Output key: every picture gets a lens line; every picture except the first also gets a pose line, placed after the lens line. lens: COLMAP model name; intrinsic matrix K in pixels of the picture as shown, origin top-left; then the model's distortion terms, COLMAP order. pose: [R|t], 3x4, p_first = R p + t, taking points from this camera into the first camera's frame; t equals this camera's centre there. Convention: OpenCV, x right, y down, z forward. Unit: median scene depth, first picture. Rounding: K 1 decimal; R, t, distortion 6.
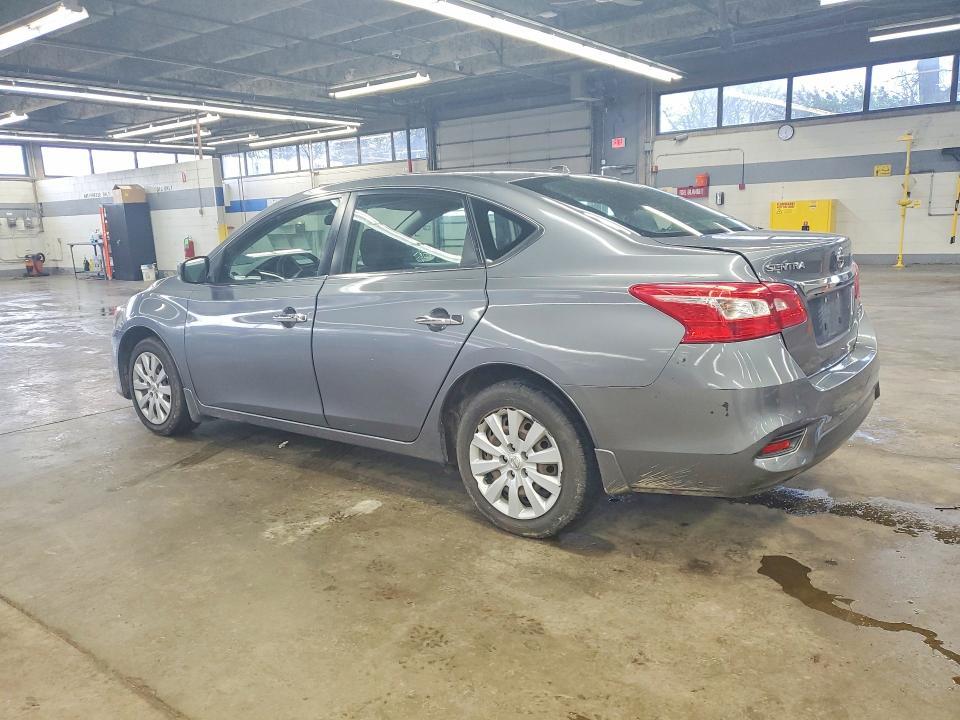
lens RADIAL K [[742.6, 0, 480.4], [0, 742.6, 367.9], [0, 0, 1]] dist [0.020601, -0.004194]
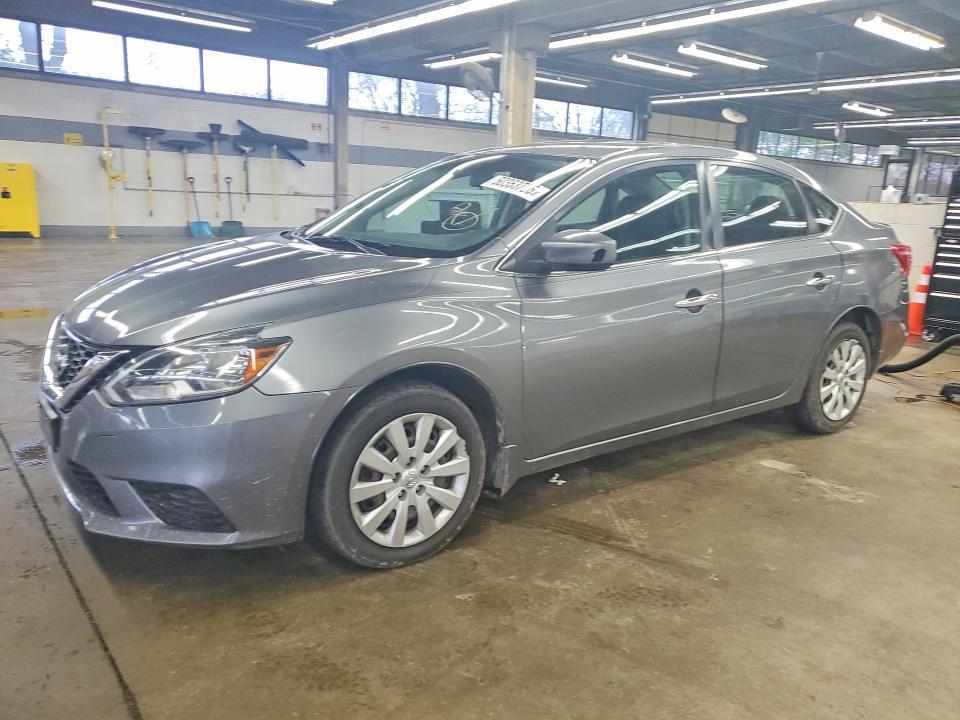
lens RADIAL K [[742.6, 0, 479.8], [0, 742.6, 358.3], [0, 0, 1]] dist [0.020601, -0.004194]
pose [[0.248037, -0.161857, 0.955134, -1.116319], [0.137660, 0.981827, 0.130631, -0.145053], [-0.958920, 0.099083, 0.265811, 0.981290]]
